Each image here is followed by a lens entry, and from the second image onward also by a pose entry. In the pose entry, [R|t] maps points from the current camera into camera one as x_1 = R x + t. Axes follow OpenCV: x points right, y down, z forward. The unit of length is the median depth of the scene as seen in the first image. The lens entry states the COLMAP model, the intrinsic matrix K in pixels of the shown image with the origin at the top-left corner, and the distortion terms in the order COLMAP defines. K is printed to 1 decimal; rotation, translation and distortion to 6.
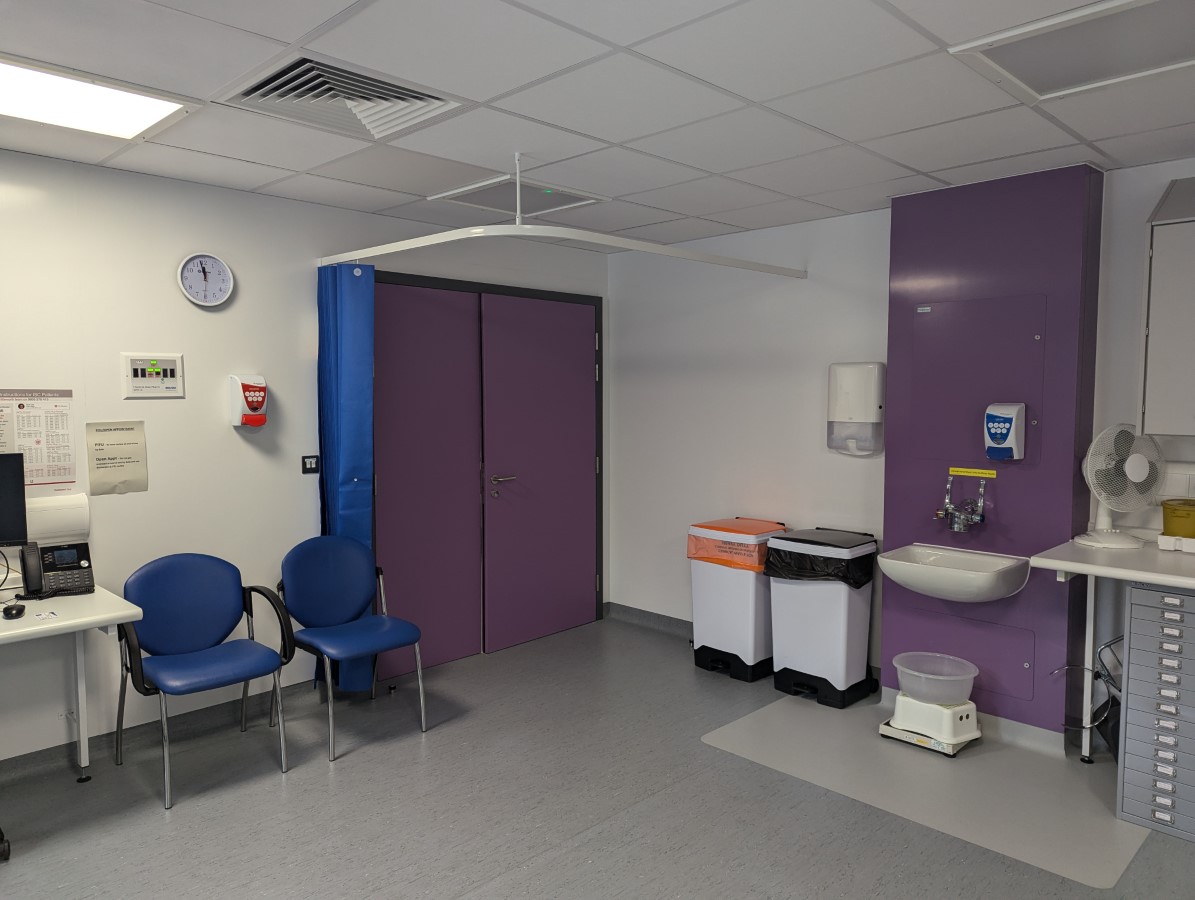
lens RADIAL K [[853.2, 0, 597.5], [0, 853.2, 450.0], [0, 0, 1]] dist [0.054290, -0.044675]
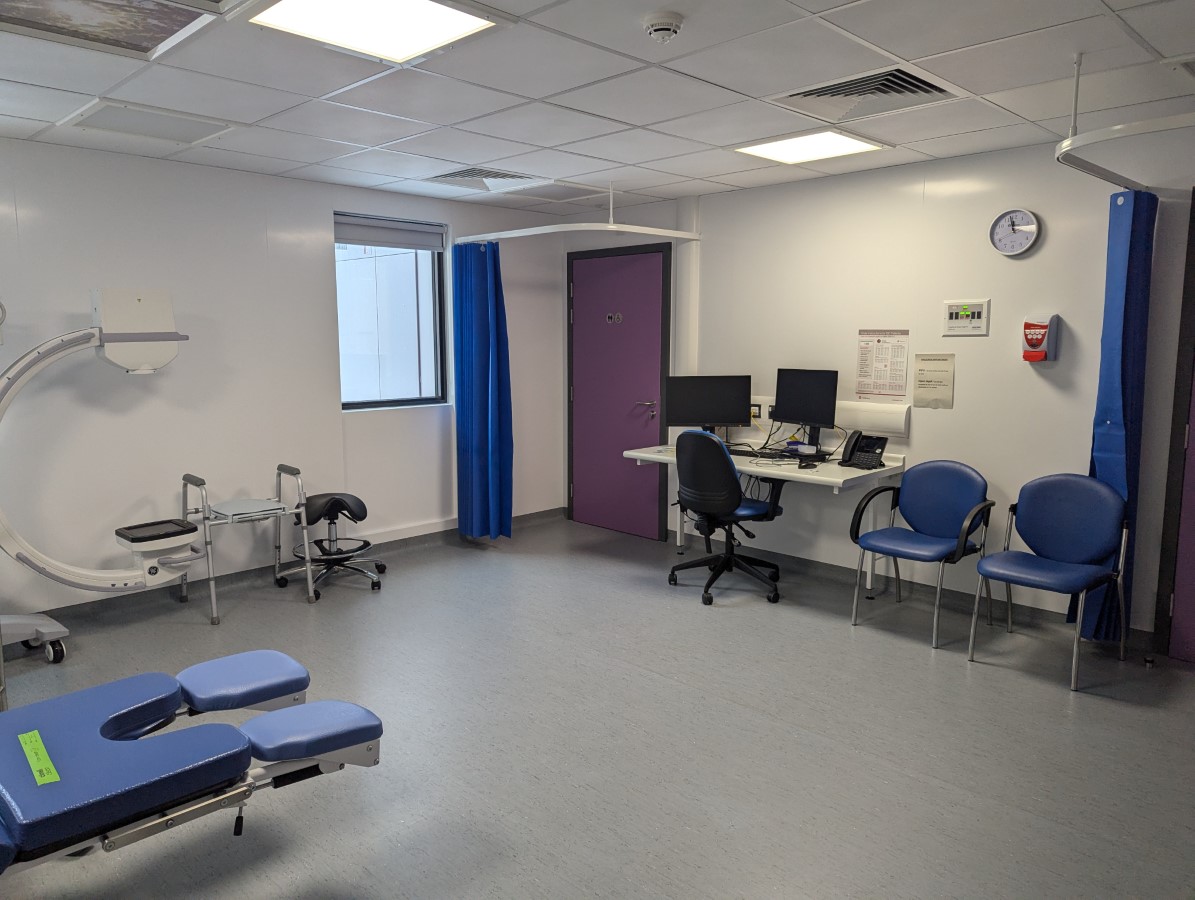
lens RADIAL K [[853.2, 0, 597.5], [0, 853.2, 450.0], [0, 0, 1]] dist [0.054290, -0.044675]
pose [[-0.014604, 0.133261, -0.990973, 0.755688], [-0.069019, 0.988581, 0.133956, -0.027038], [0.997508, 0.070352, -0.005240, 0.489304]]
